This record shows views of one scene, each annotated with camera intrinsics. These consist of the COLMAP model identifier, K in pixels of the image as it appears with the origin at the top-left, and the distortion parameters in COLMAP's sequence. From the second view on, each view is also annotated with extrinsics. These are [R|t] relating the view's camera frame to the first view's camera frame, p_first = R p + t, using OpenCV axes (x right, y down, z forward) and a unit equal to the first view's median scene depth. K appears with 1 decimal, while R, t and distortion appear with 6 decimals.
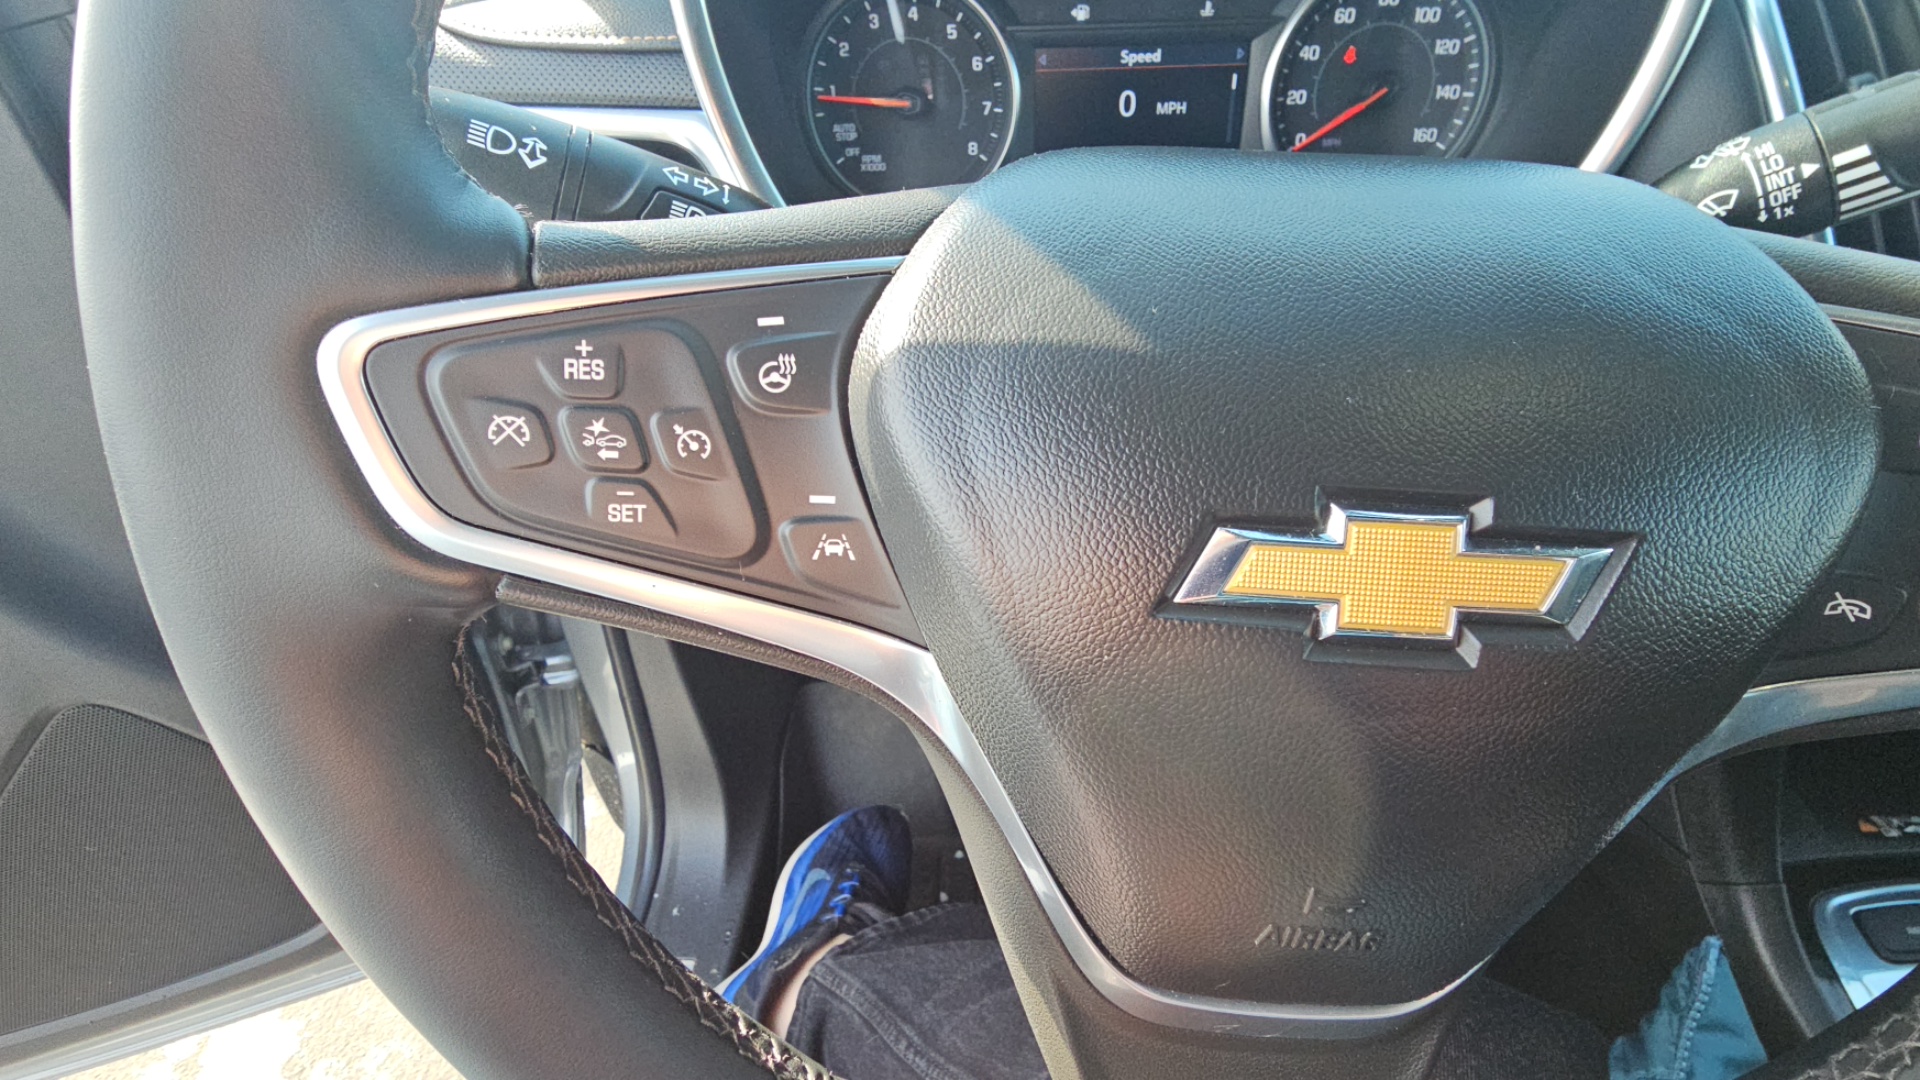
lens RADIAL K [[852.7, 0, 980.8], [0, 852.7, 551.2], [0, 0, 1]] dist [0.008459, -0.006475]
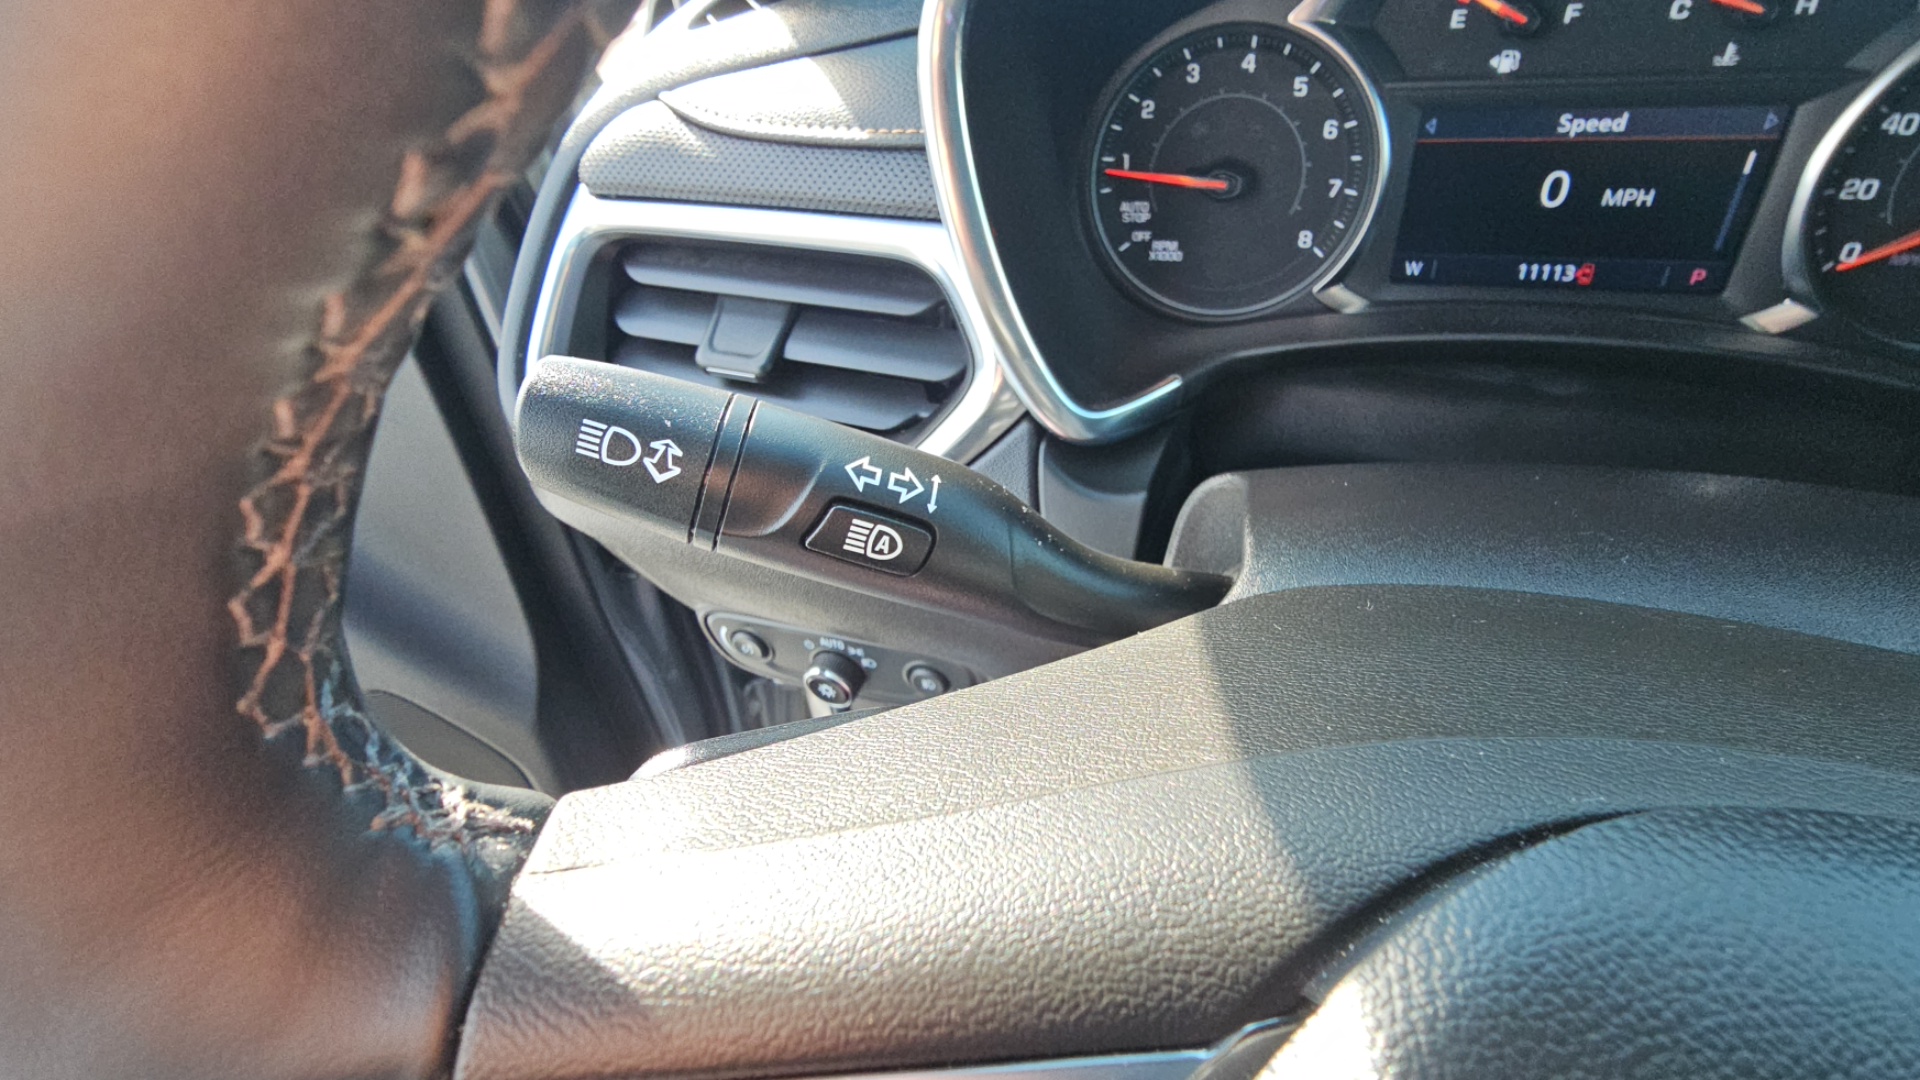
lens RADIAL K [[852.7, 0, 985.0], [0, 852.7, 547.7], [0, 0, 1]] dist [0.008459, -0.006475]
pose [[0.955223, 0.137350, -0.262075, -0.046538], [-0.118913, 0.989256, 0.085038, -0.253441], [0.270939, -0.050067, 0.961293, 0.213423]]
